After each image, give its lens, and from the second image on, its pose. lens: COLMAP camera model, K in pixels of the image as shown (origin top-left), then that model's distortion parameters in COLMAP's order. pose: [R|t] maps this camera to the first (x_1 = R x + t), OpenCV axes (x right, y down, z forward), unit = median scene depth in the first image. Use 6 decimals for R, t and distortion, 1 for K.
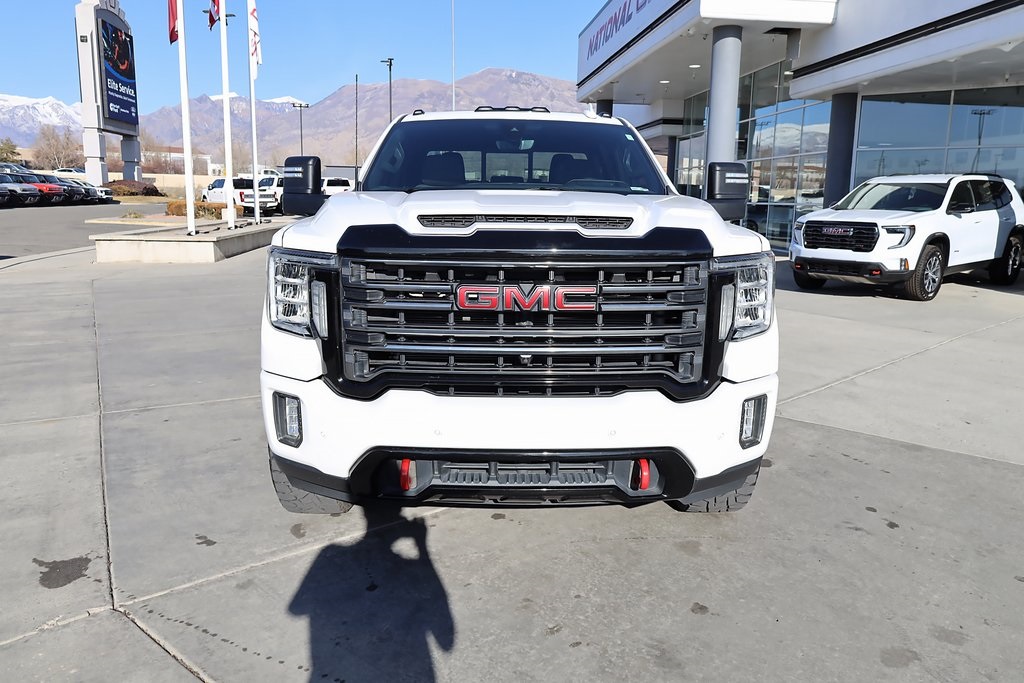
lens RADIAL K [[737.8, 0, 512.5], [0, 737.8, 327.6], [0, 0, 1]] dist [-0.009810, -0.003985]
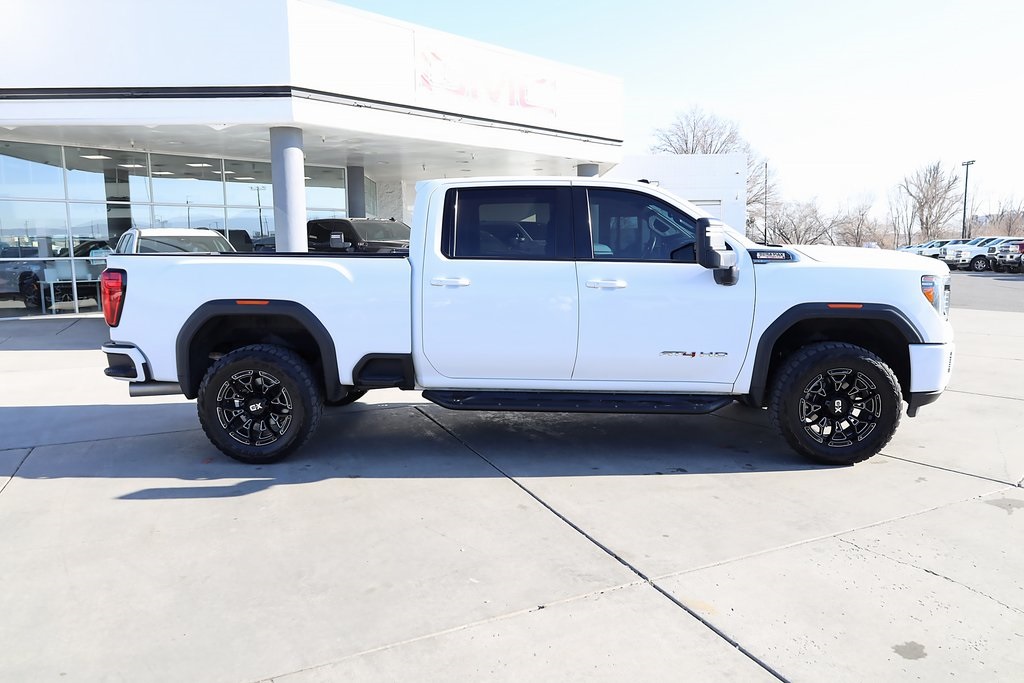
lens RADIAL K [[713.0, 0, 512.0], [0, 713.0, 341.5], [0, 0, 1]] dist [-0.002769, -0.001992]
pose [[0.079289, -0.142943, 0.986550, -1.348171], [0.186202, 0.974371, 0.126213, -0.230615], [-0.979307, 0.173690, 0.103873, 1.161537]]
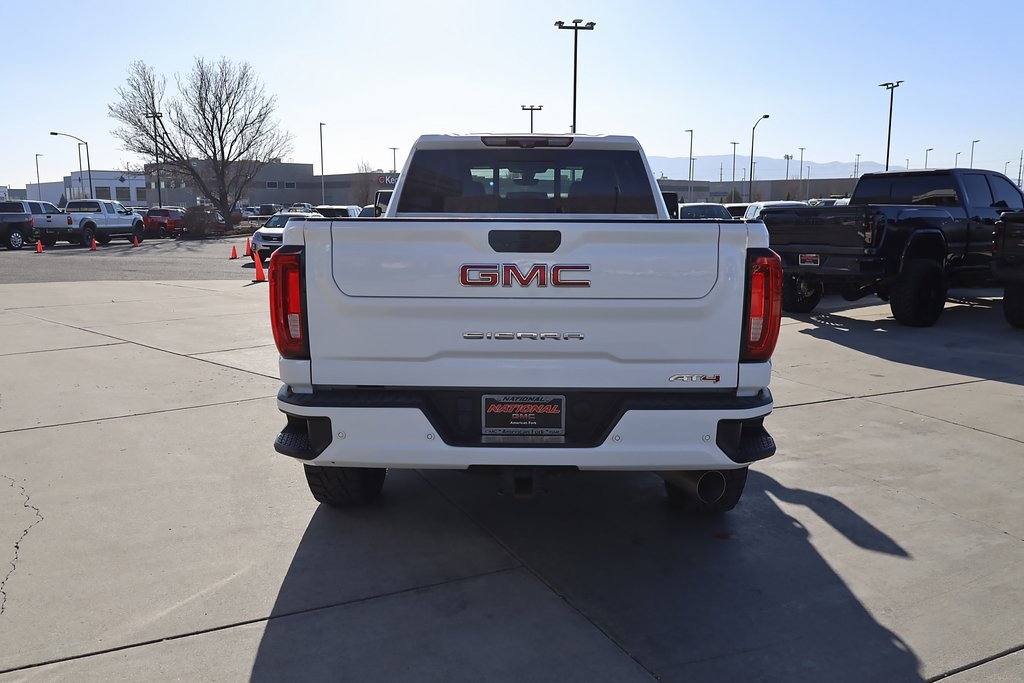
lens RADIAL K [[795.2, 0, 512.0], [0, 795.2, 341.5], [0, 0, 1]] dist [-0.009895, -0.000077]
pose [[-0.999152, -0.024410, 0.033156, -0.033925], [-0.011994, 0.942938, 0.332753, -0.469017], [-0.039387, 0.332073, -0.942431, 2.574702]]
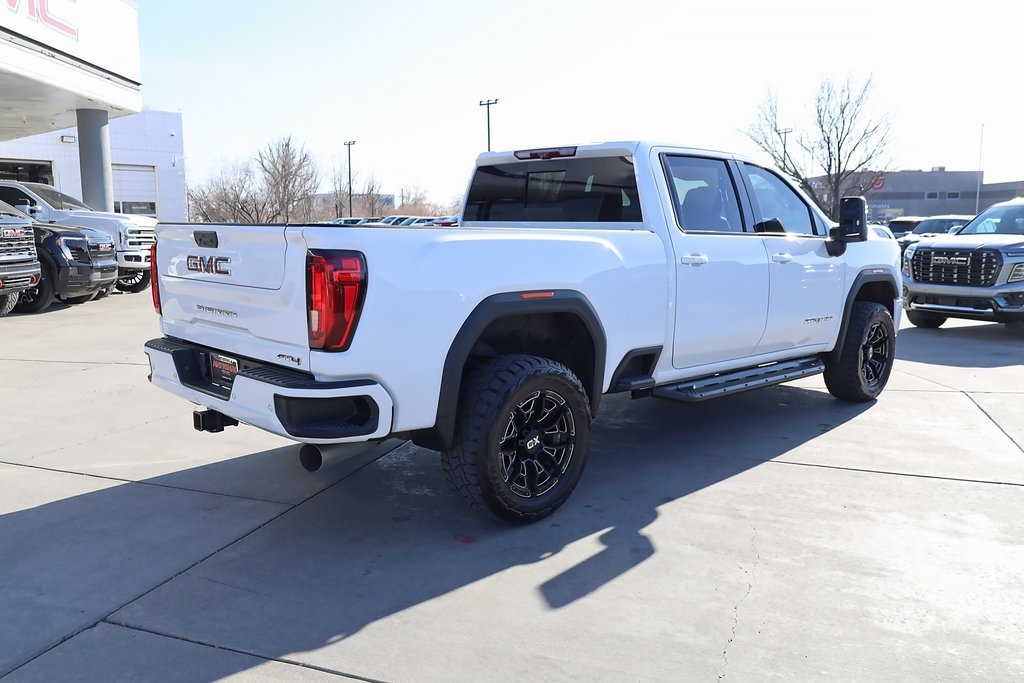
lens RADIAL K [[820.8, 0, 515.3], [0, 820.8, 329.6], [0, 0, 1]] dist [-0.010356, -0.004266]
pose [[-0.673761, -0.109539, 0.730785, -0.914821], [0.119764, 0.959690, 0.254269, -0.425029], [-0.729179, 0.258838, -0.633483, 2.287913]]
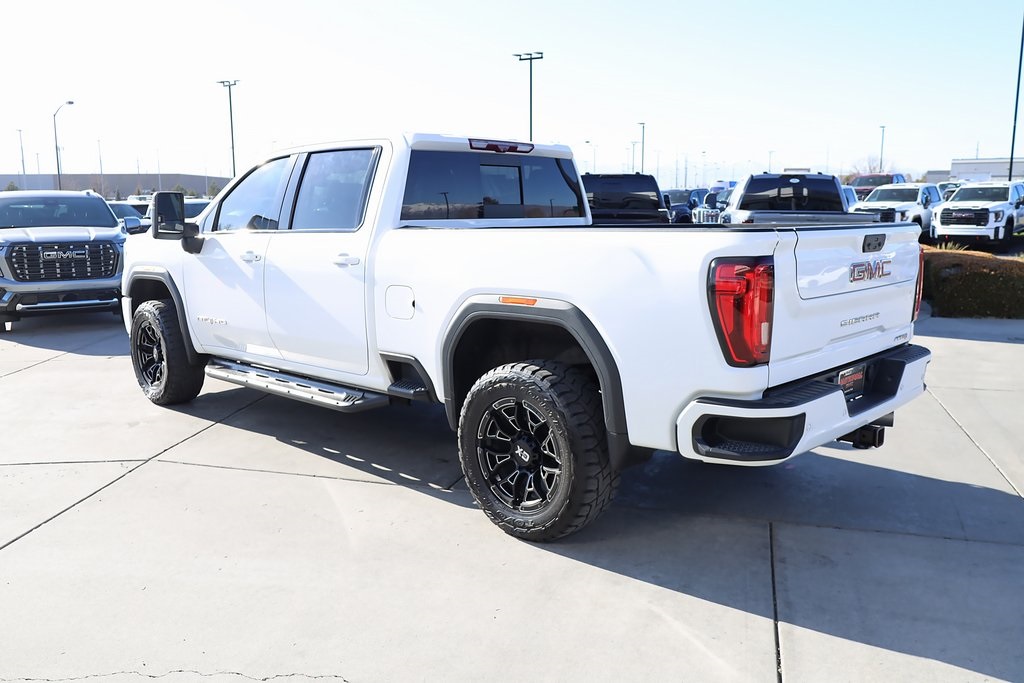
lens RADIAL K [[827.4, 0, 512.0], [0, 827.4, 341.5], [0, 0, 1]] dist [-0.004456, -0.001514]
pose [[-0.707764, 0.100794, -0.699221, 0.829779], [-0.130486, 0.954087, 0.269614, -0.414459], [0.694293, 0.282062, -0.662116, 2.268667]]
